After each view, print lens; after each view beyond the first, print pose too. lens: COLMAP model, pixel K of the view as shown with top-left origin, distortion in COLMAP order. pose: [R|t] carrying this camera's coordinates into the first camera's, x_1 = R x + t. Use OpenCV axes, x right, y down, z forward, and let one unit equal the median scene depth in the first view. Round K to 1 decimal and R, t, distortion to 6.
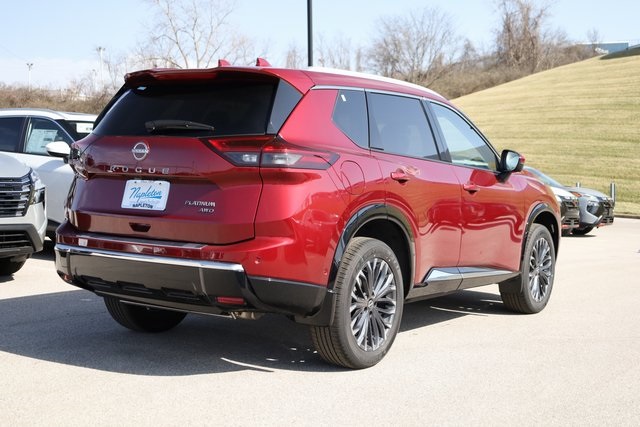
lens RADIAL K [[912.4, 0, 320.0], [0, 912.4, 213.5], [0, 0, 1]] dist [-0.068623, -0.016779]
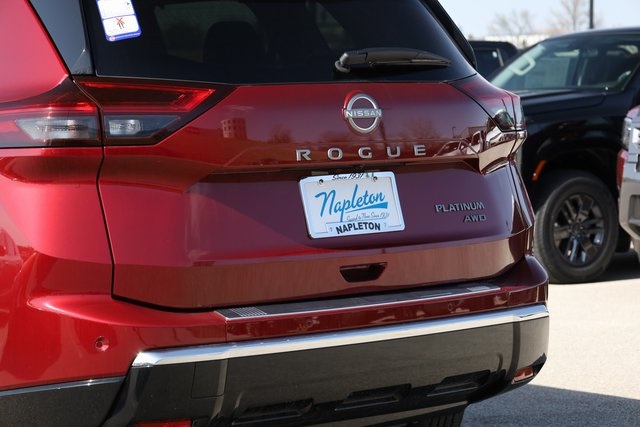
lens RADIAL K [[1903.9, 0, 320.0], [0, 1903.9, 213.5], [0, 0, 1]] dist [-0.112382, -0.505281]
pose [[0.358008, -0.096862, 0.928681, -1.131083], [0.096947, 0.993085, 0.066206, -0.083877], [-0.928672, 0.066331, 0.364923, 0.649850]]
